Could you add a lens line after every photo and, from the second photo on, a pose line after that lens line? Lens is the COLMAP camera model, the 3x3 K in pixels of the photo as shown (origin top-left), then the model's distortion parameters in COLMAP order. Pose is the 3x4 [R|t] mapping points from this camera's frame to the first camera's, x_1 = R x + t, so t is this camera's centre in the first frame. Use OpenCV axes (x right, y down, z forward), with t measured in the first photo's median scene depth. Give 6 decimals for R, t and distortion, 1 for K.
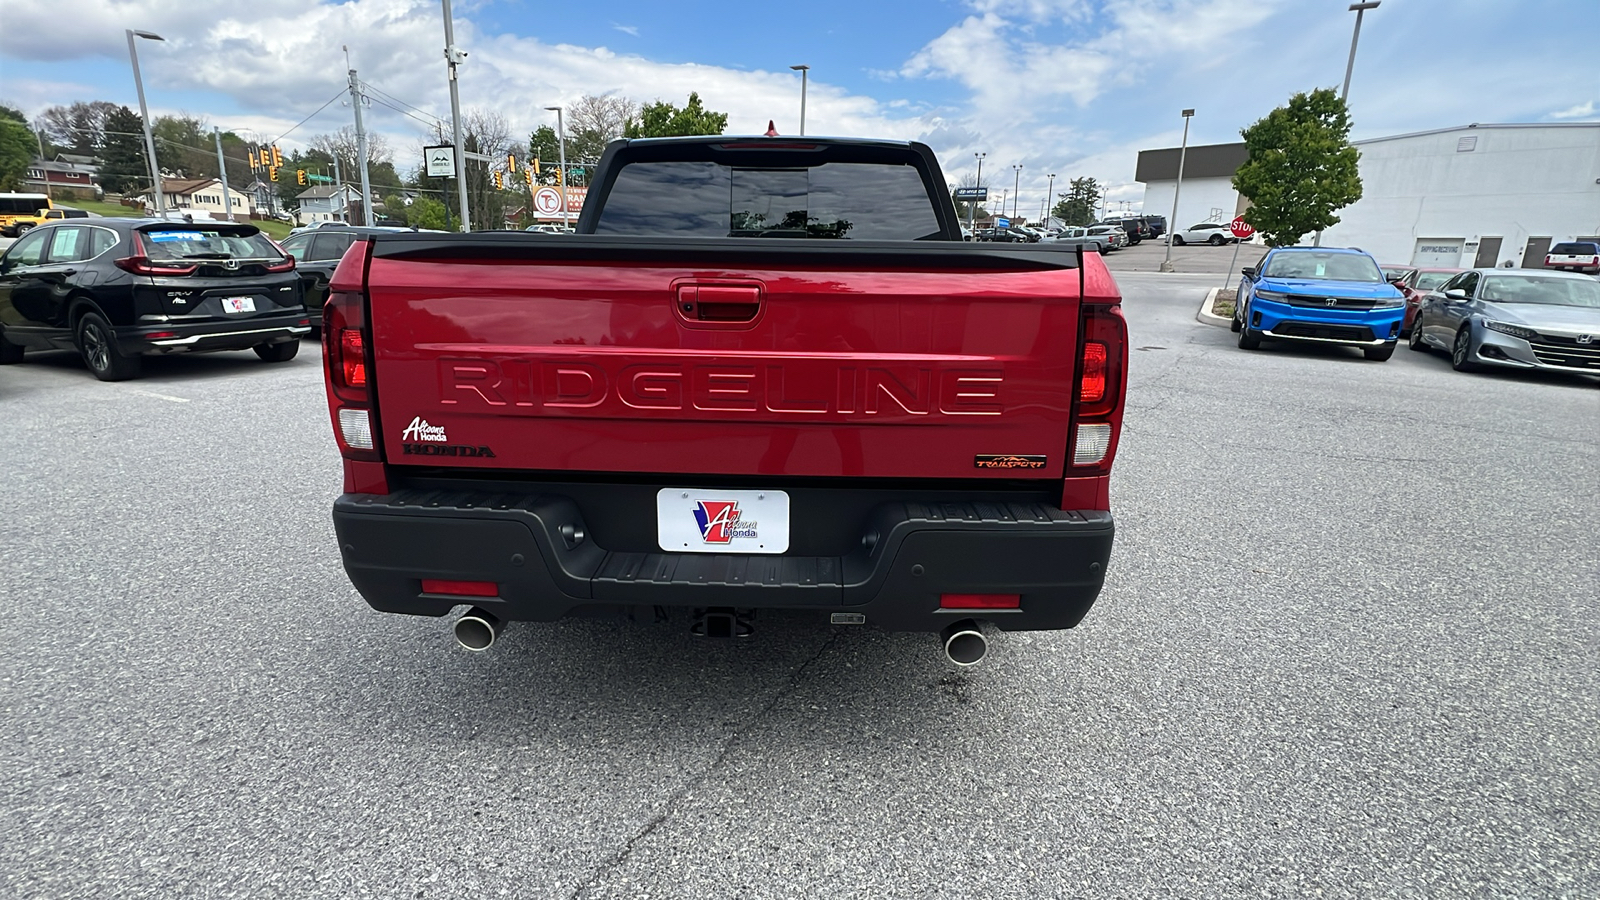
lens RADIAL K [[737.3, 0, 796.2], [0, 737.3, 446.8], [0, 0, 1]] dist [-0.002002, -0.000121]
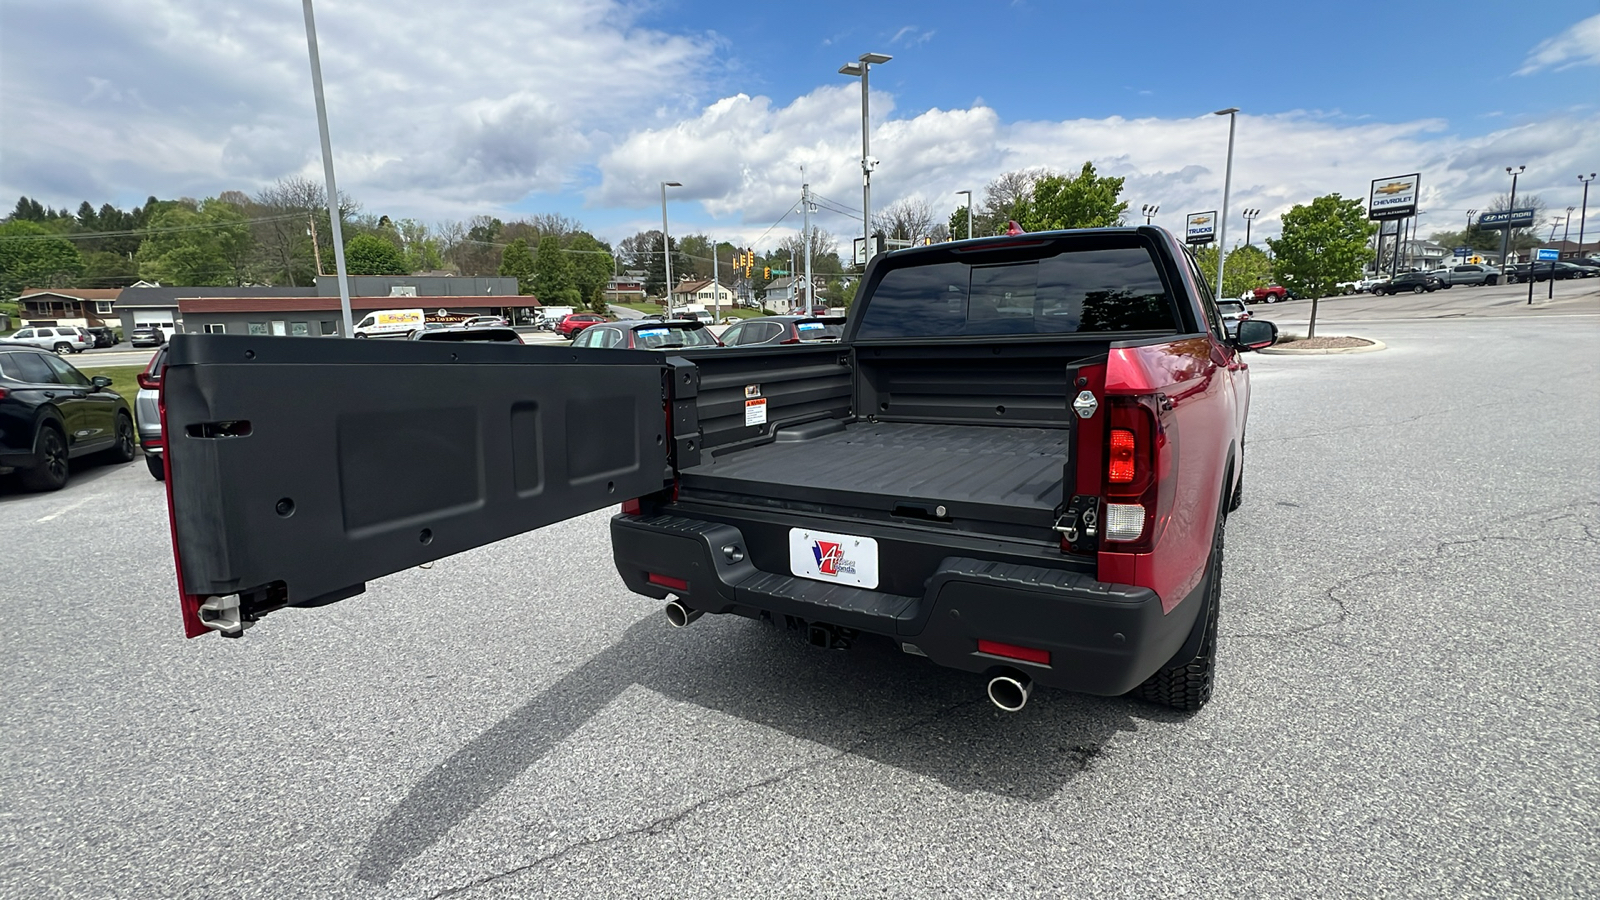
lens RADIAL K [[737.3, 0, 793.9], [0, 737.3, 447.6], [0, 0, 1]] dist [-0.002002, -0.000121]
pose [[0.856025, 0.037491, -0.515574, 0.051547], [-0.081757, 0.994633, -0.063417, -0.000492], [0.510429, 0.096438, 0.854495, -0.017395]]
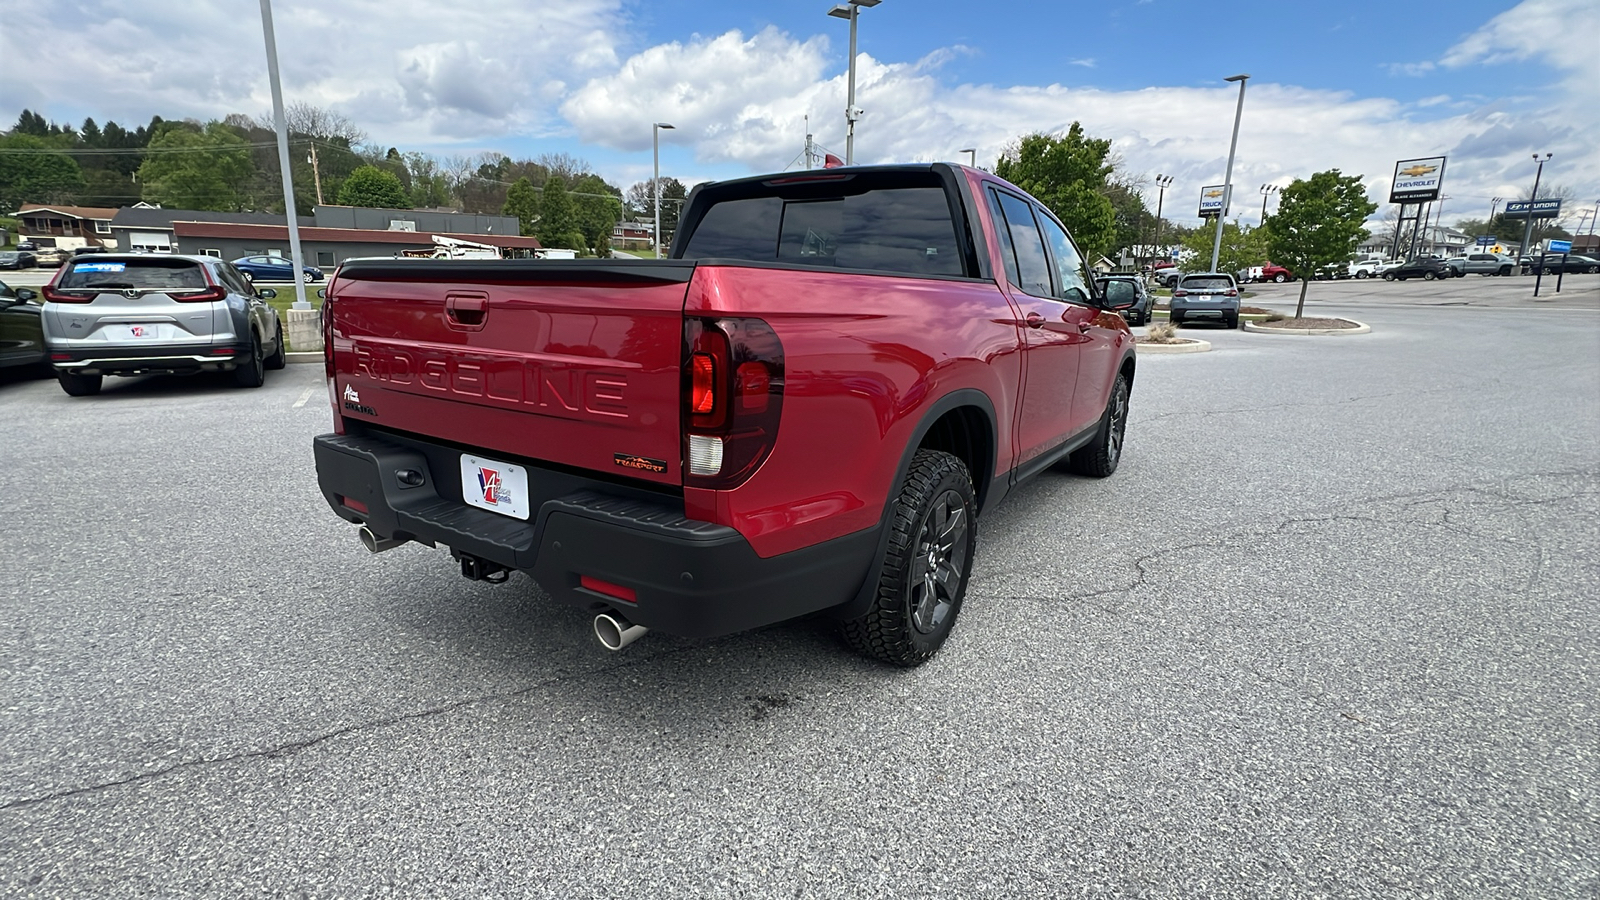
lens RADIAL K [[737.3, 0, 795.6], [0, 737.3, 448.0], [0, 0, 1]] dist [-0.002002, -0.000121]
pose [[0.849696, 0.111330, -0.515385, 0.097827], [-0.133677, 0.991005, -0.006318, -0.002329], [0.510046, 0.074264, 0.856935, 0.019113]]
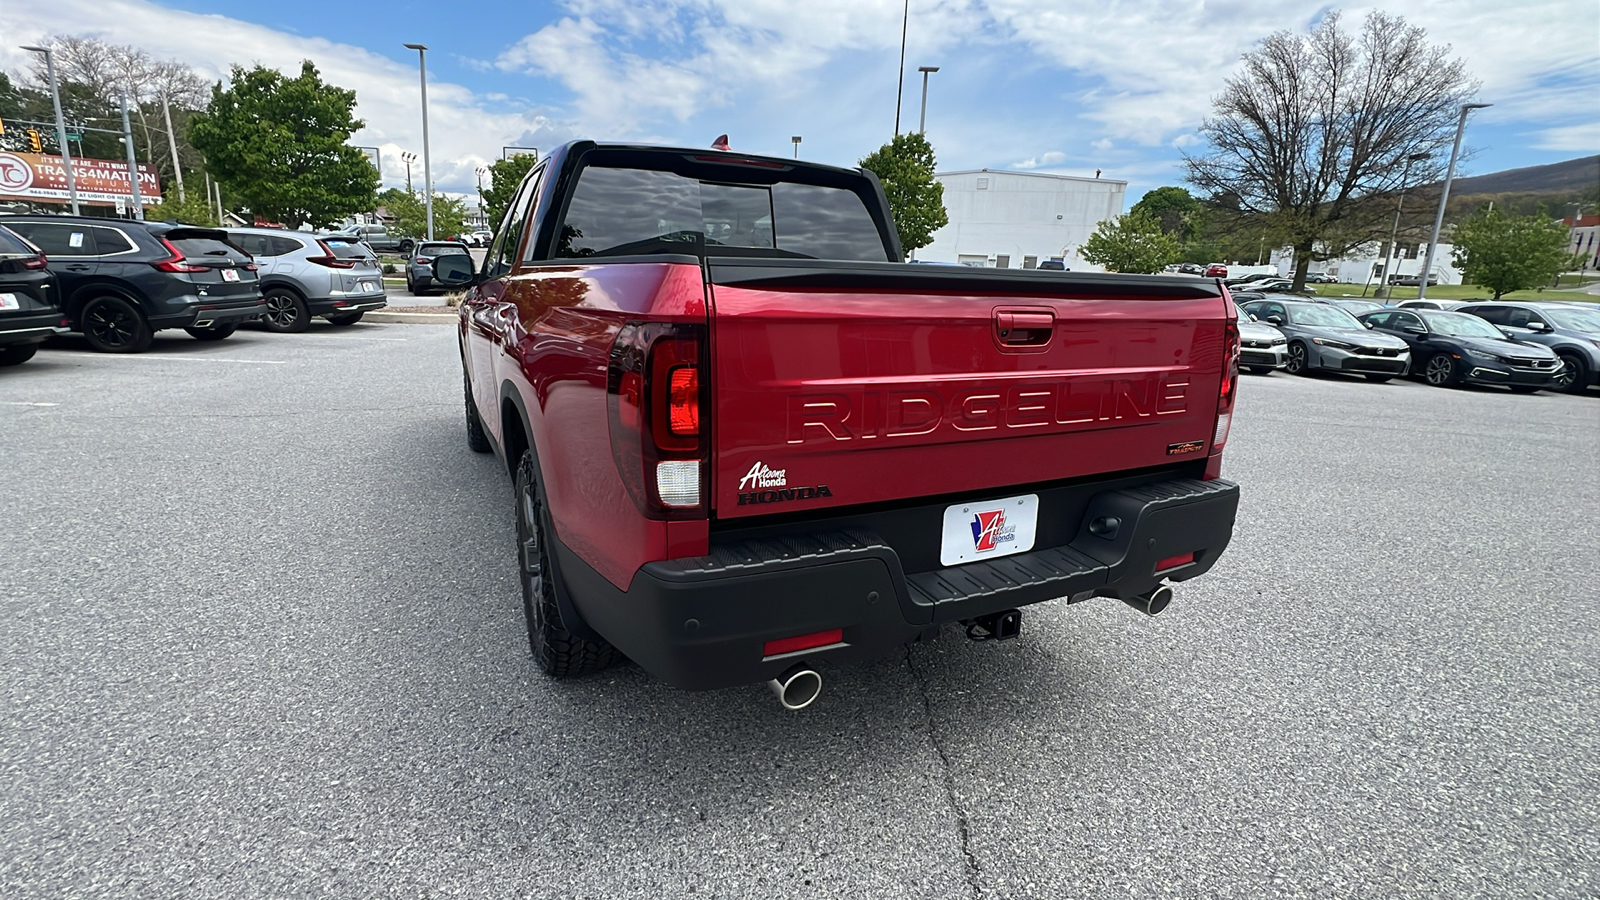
lens RADIAL K [[737.3, 0, 795.3], [0, 737.3, 445.2], [0, 0, 1]] dist [-0.002002, -0.000121]
pose [[0.880127, -0.094318, 0.465274, -0.085047], [0.097698, 0.995072, 0.016908, -0.006832], [-0.464576, 0.030575, 0.885005, 0.017627]]
